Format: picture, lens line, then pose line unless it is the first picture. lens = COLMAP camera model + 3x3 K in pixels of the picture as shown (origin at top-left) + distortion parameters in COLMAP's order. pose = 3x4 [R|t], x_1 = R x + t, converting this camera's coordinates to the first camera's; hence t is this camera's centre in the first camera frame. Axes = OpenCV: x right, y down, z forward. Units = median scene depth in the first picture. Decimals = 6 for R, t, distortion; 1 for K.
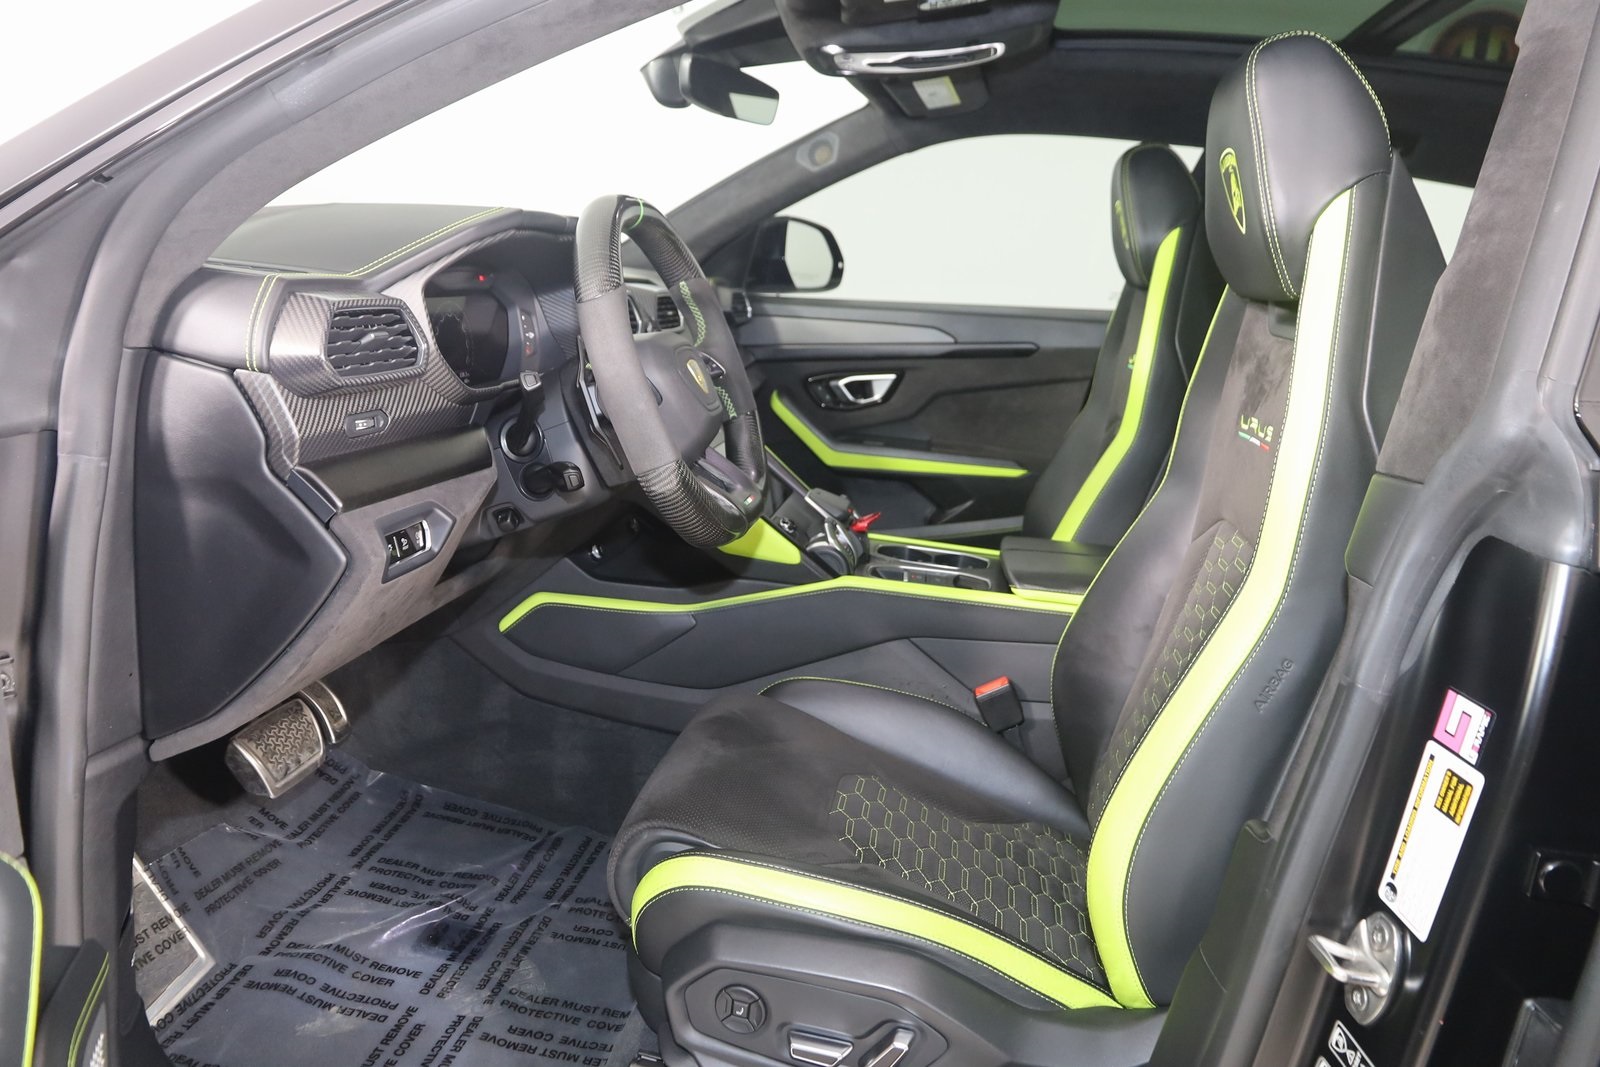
lens RADIAL K [[1083.2, 0, 802.1], [0, 1083.2, 519.6], [0, 0, 1]] dist [-0.121950, 0.074823]
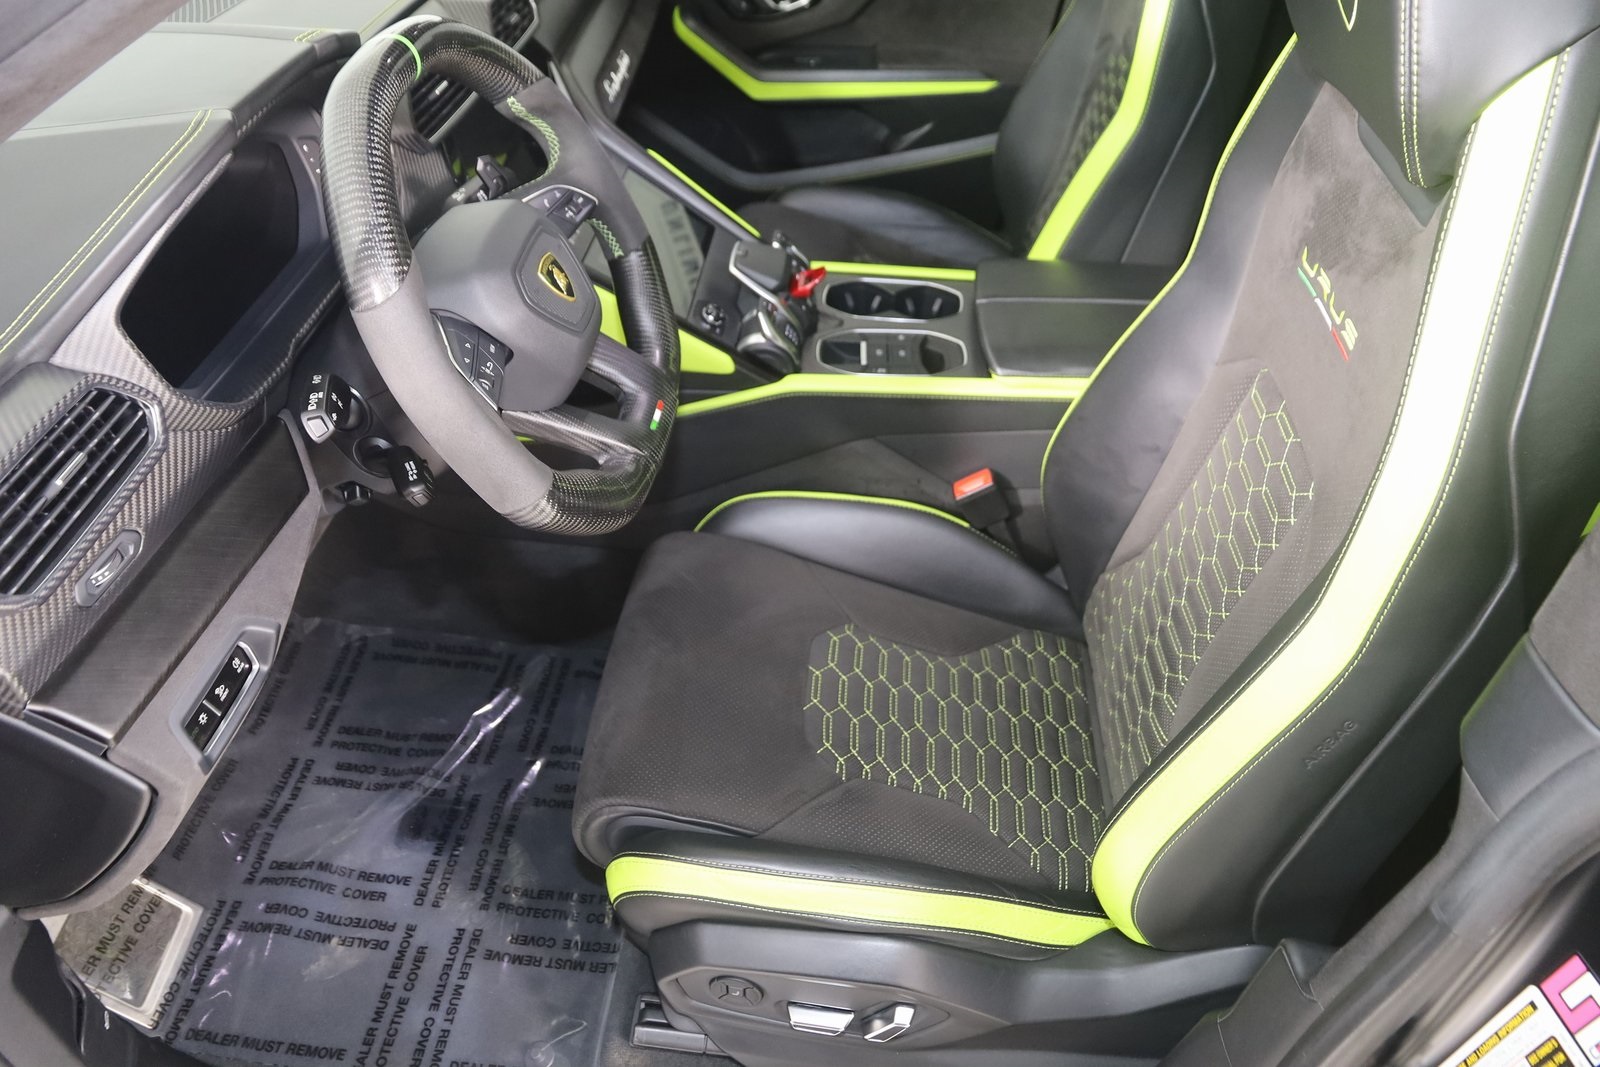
lens RADIAL K [[1083.2, 0, 802.1], [0, 1083.2, 519.6], [0, 0, 1]] dist [-0.121950, 0.074823]
pose [[0.992610, -0.121314, -0.002868, 0.041980], [0.107943, 0.871916, 0.477609, -0.273807], [-0.055440, -0.474389, 0.878568, 0.250086]]
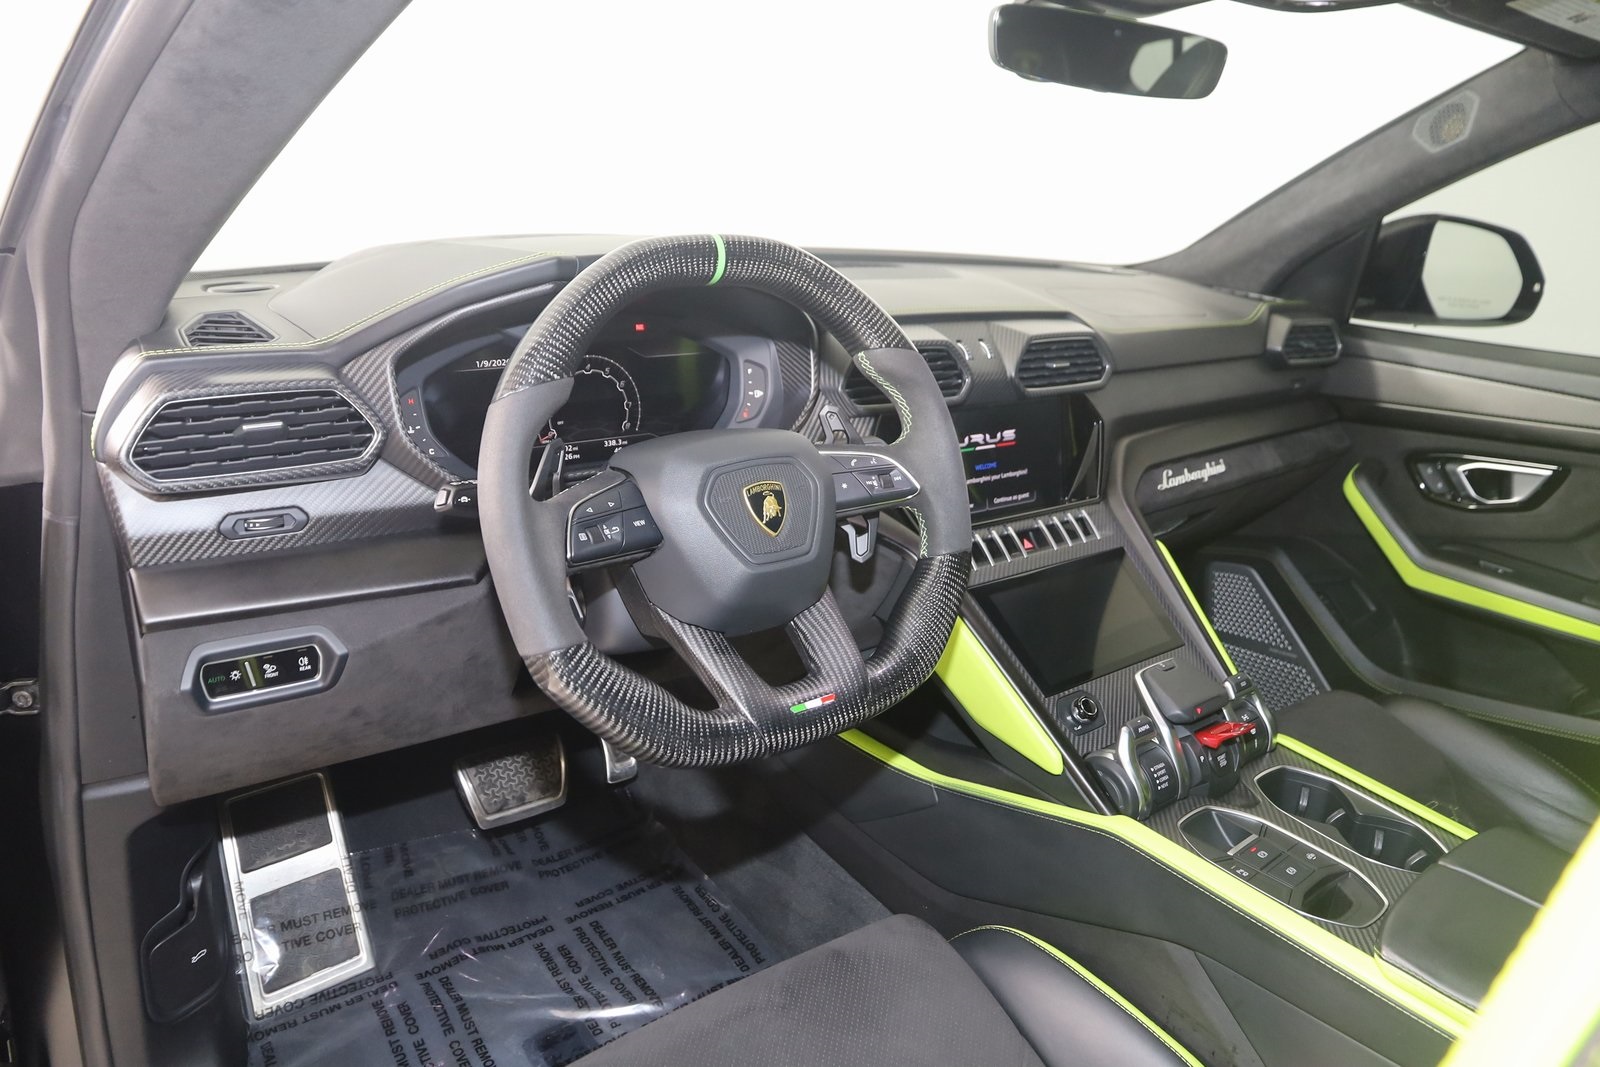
lens RADIAL K [[1083.2, 0, 802.1], [0, 1083.2, 519.6], [0, 0, 1]] dist [-0.121950, 0.074823]
pose [[0.723068, 0.190624, -0.663955, 0.320786], [-0.164827, 0.981018, 0.102152, -0.171144], [0.670824, 0.035575, 0.740763, 0.445453]]
